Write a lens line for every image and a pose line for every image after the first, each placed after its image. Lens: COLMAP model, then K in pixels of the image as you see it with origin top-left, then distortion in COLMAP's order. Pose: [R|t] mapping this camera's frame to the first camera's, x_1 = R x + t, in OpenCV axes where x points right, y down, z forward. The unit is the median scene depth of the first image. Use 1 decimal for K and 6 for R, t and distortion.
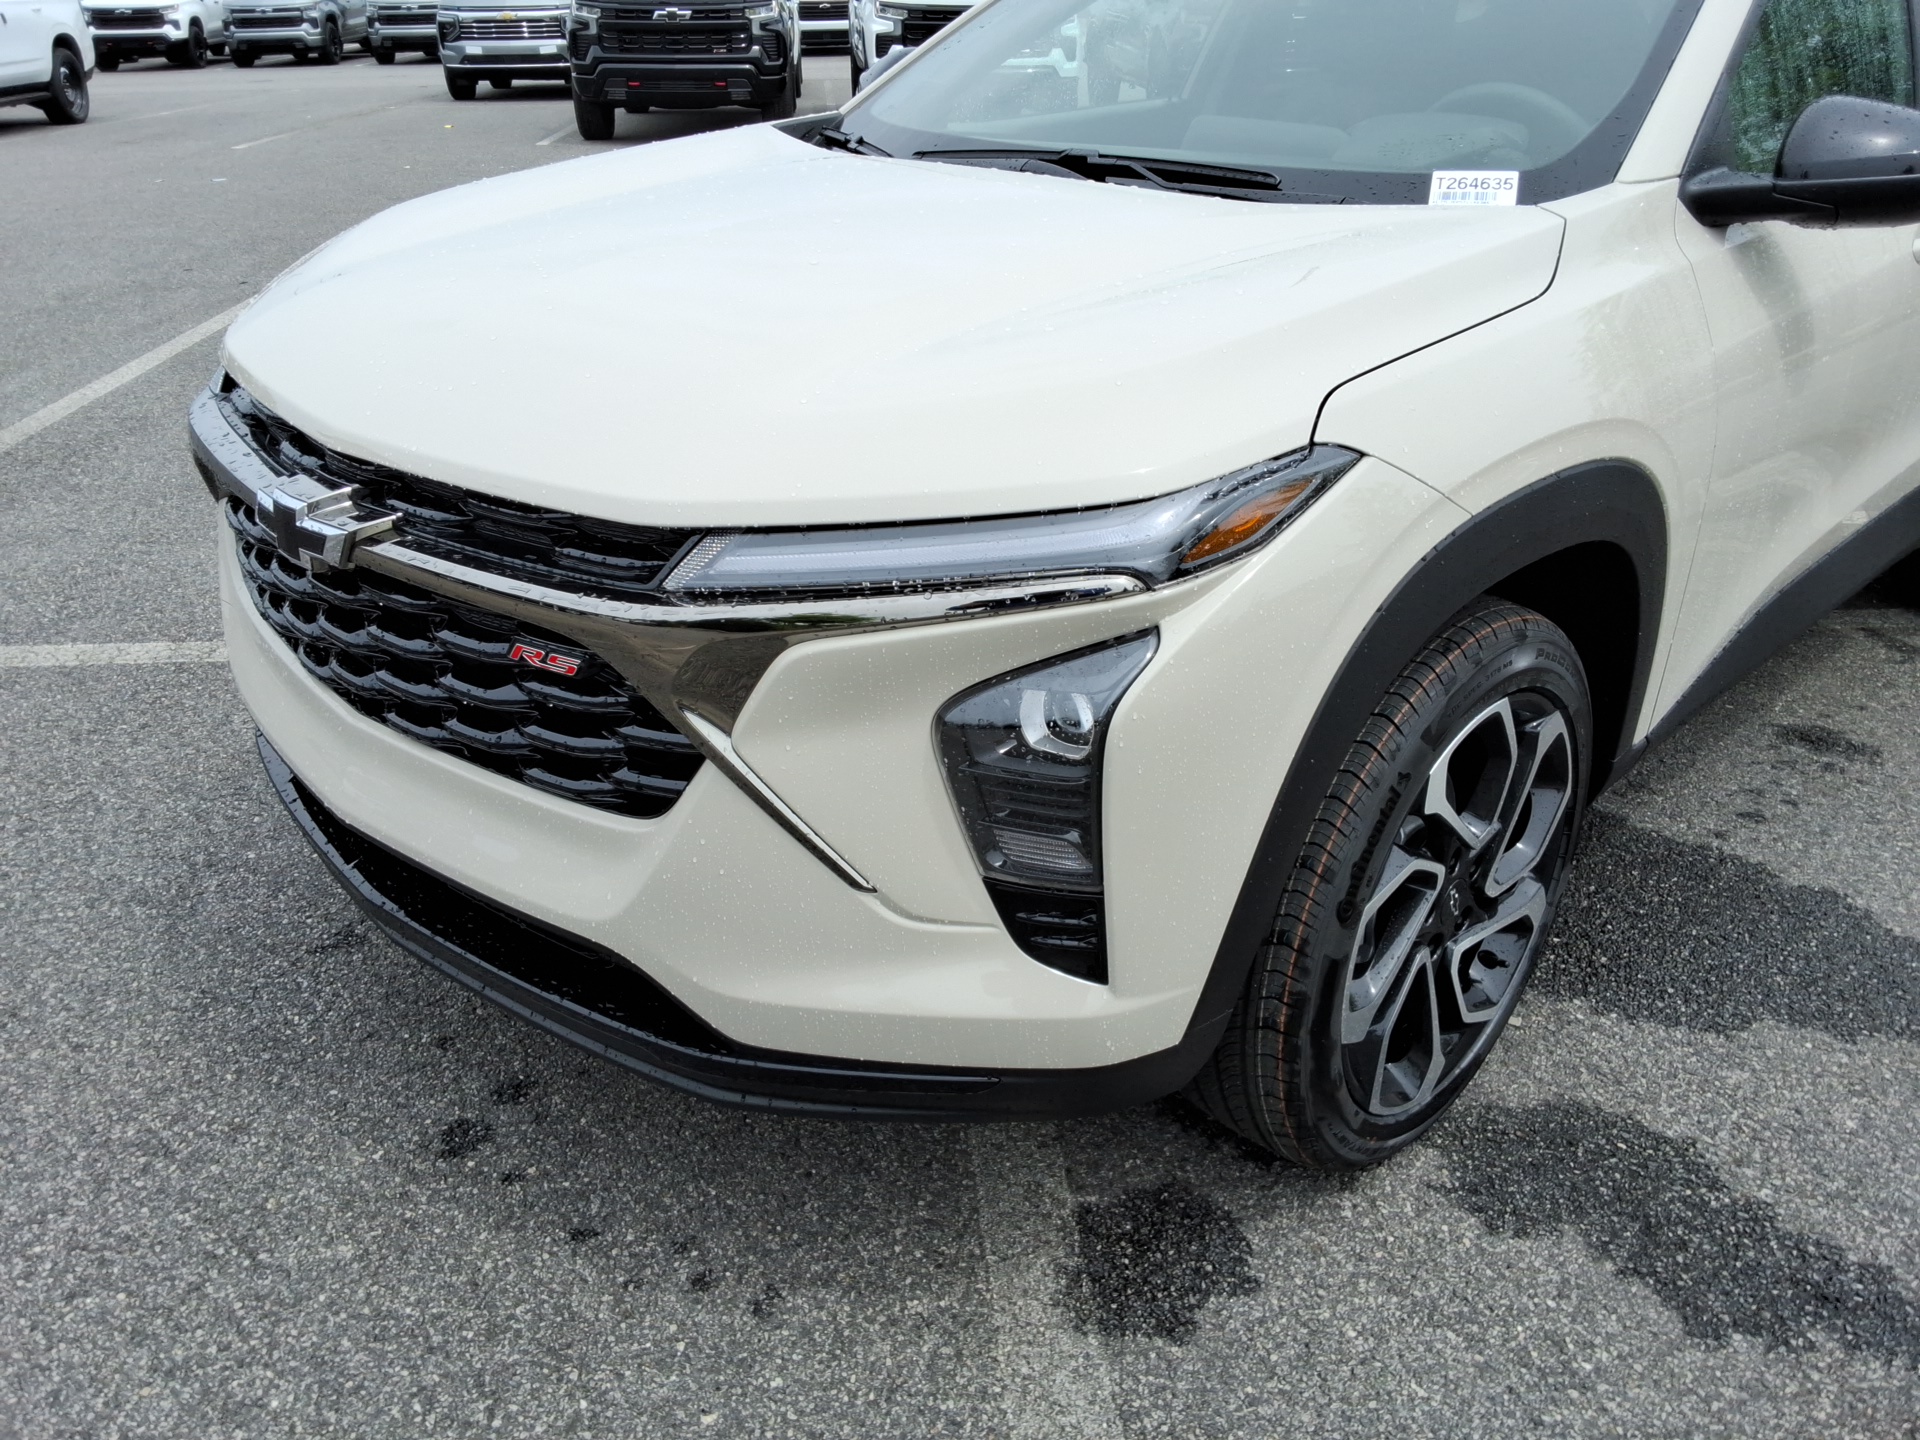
lens RADIAL K [[1542.3, 0, 957.5], [0, 1542.3, 711.1], [0, 0, 1]] dist [0.106908, -0.166813]
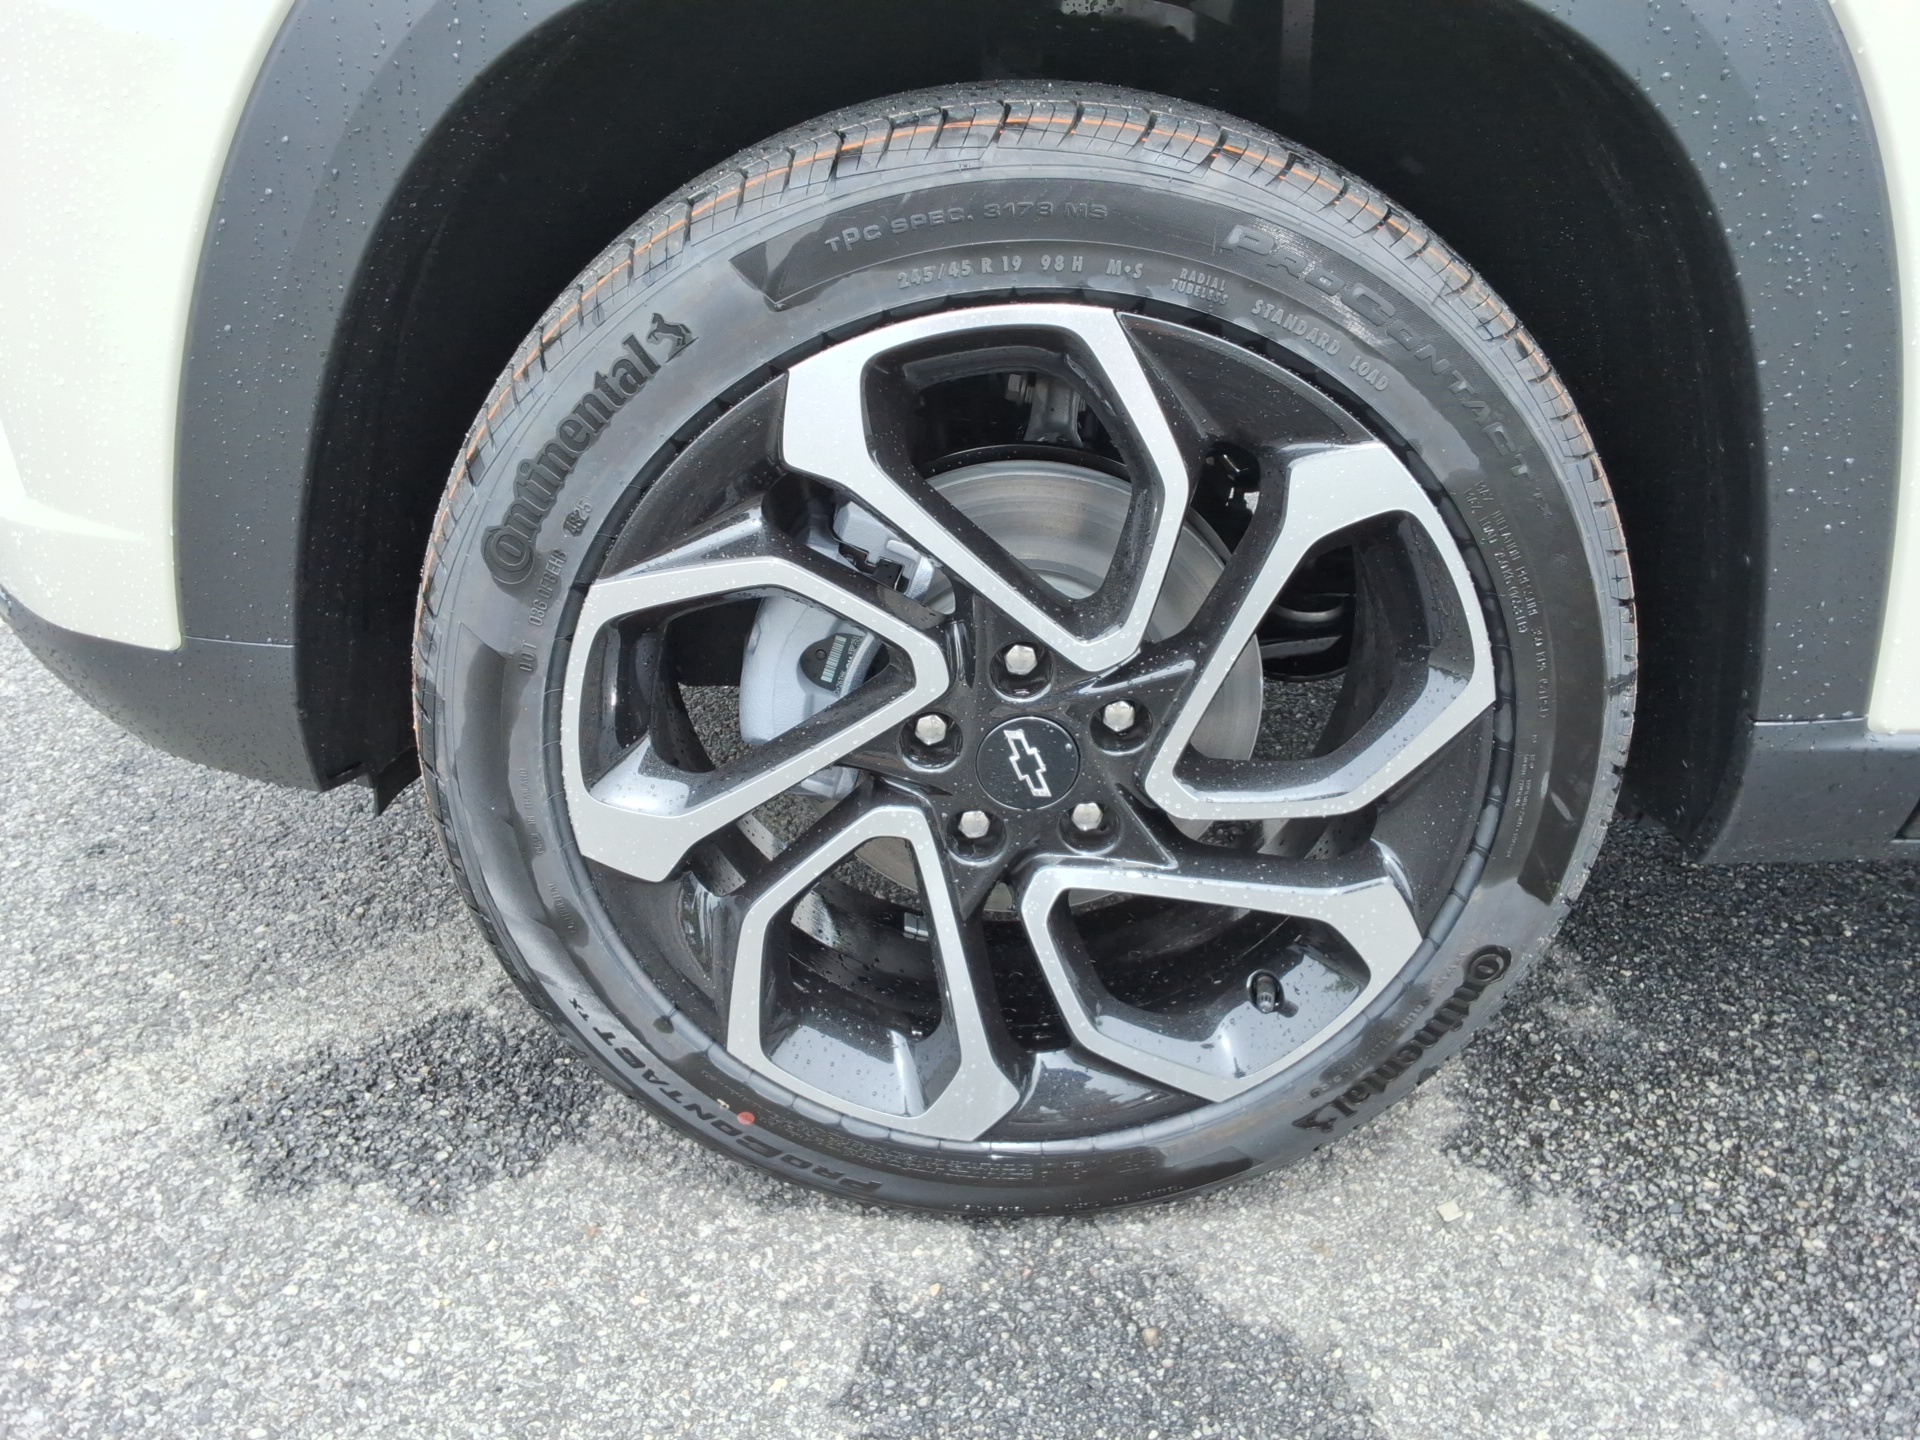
lens RADIAL K [[1542.3, 0, 977.2], [0, 1542.3, 704.9], [0, 0, 1]] dist [0.106908, -0.166813]
pose [[0.705518, 0.311109, -0.636754, 0.647510], [-0.331271, 0.939062, 0.091767, 0.070132], [0.626502, 0.146195, 0.765586, 0.651105]]
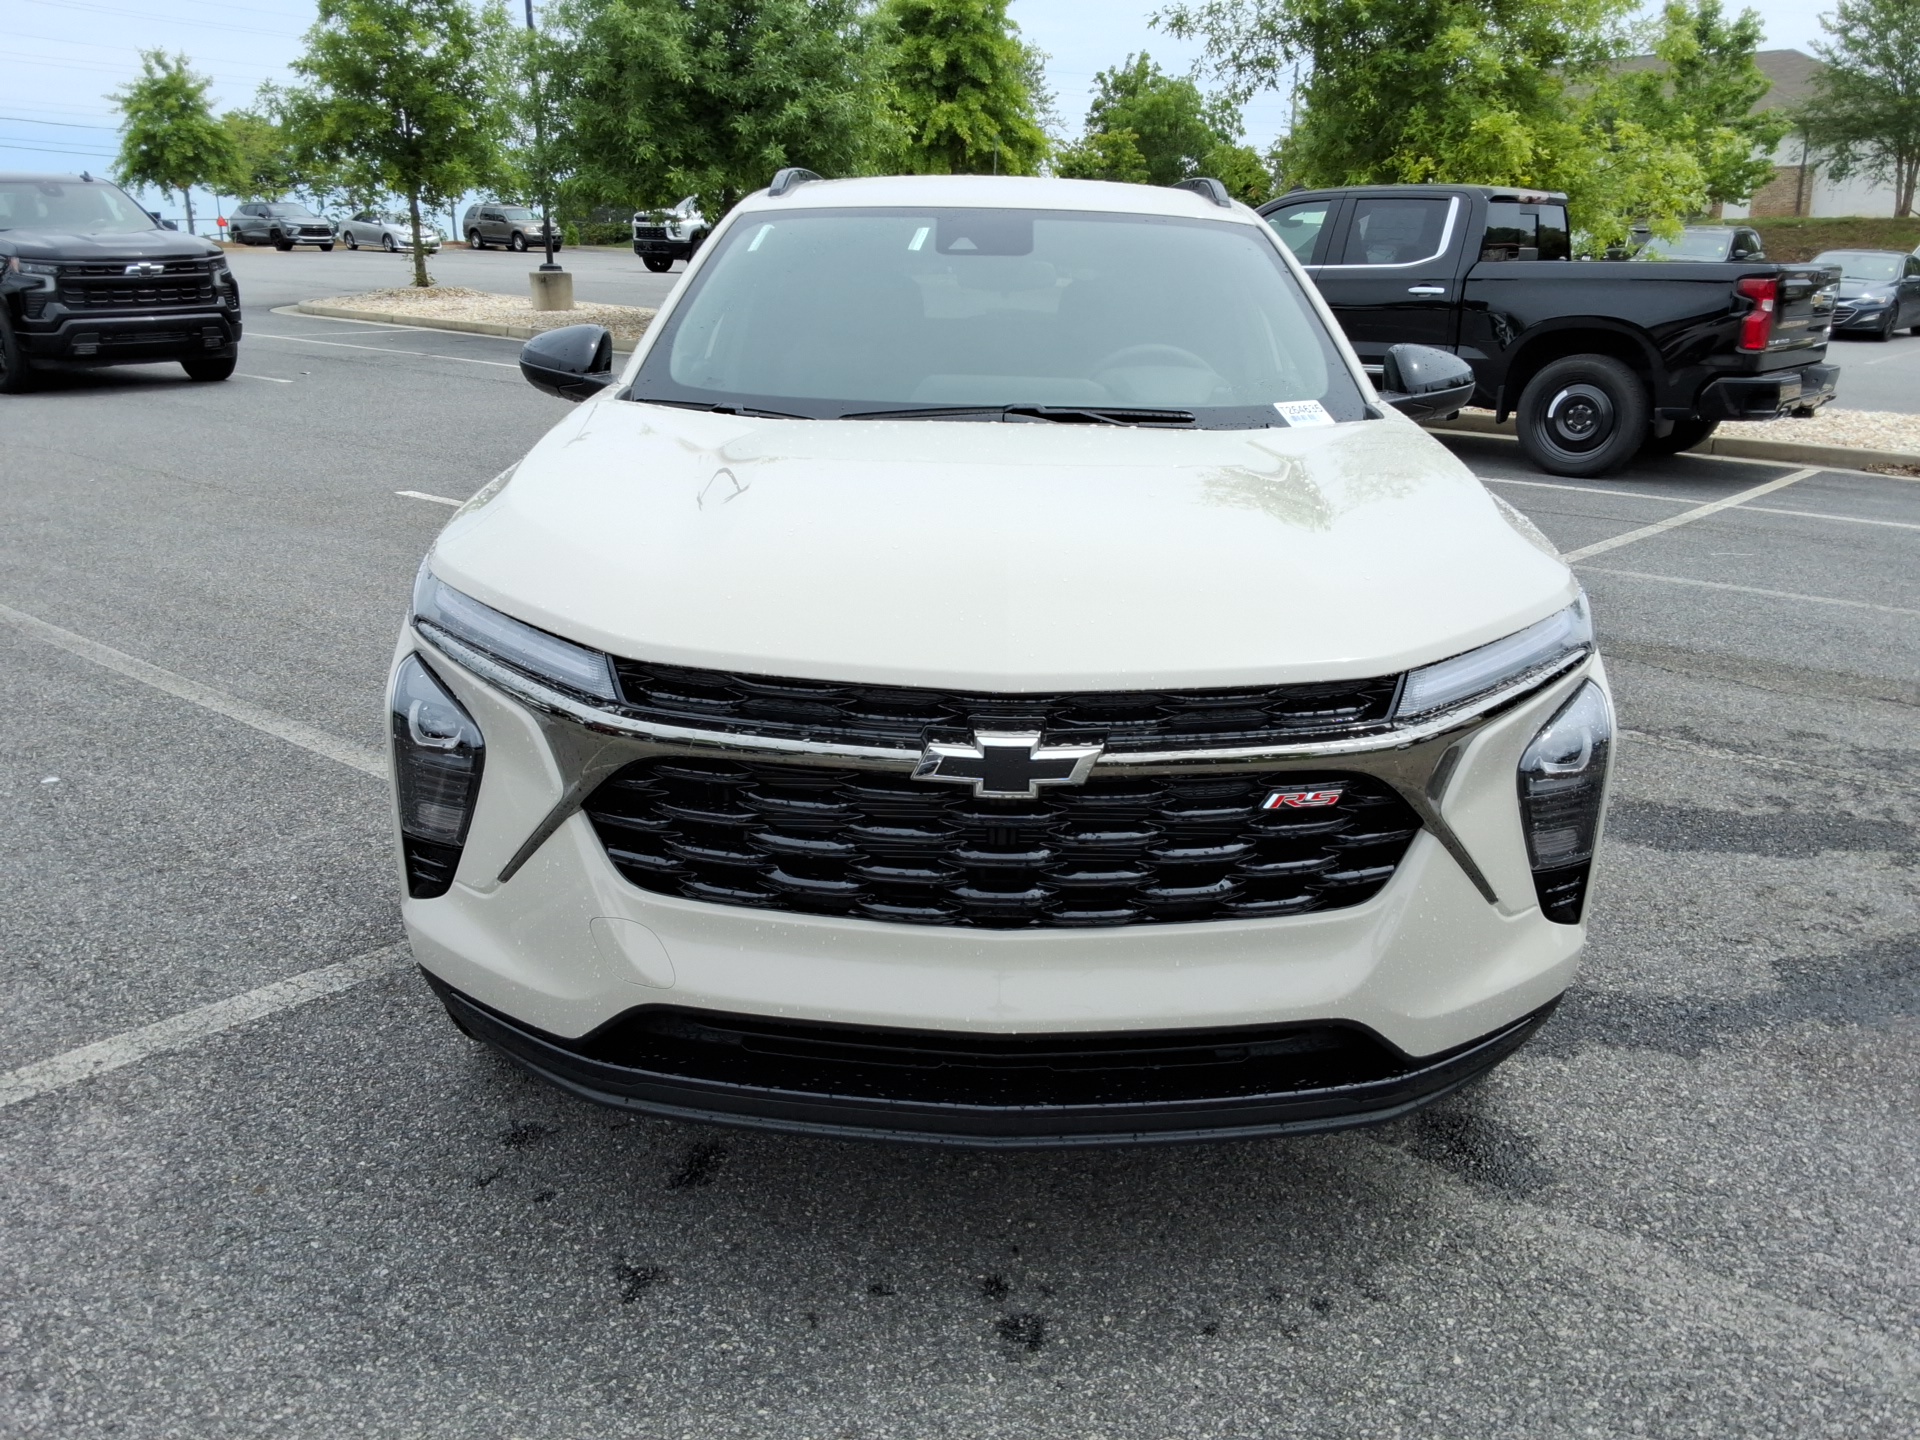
lens RADIAL K [[1632.4, 0, 959.3], [0, 1632.4, 702.7], [0, 0, 1]] dist [0.045932, -0.005580]
pose [[0.710634, -0.200166, 0.674487, -1.129213], [0.284829, 0.958450, -0.015656, -0.141058], [-0.643328, 0.203239, 0.738121, 0.146689]]
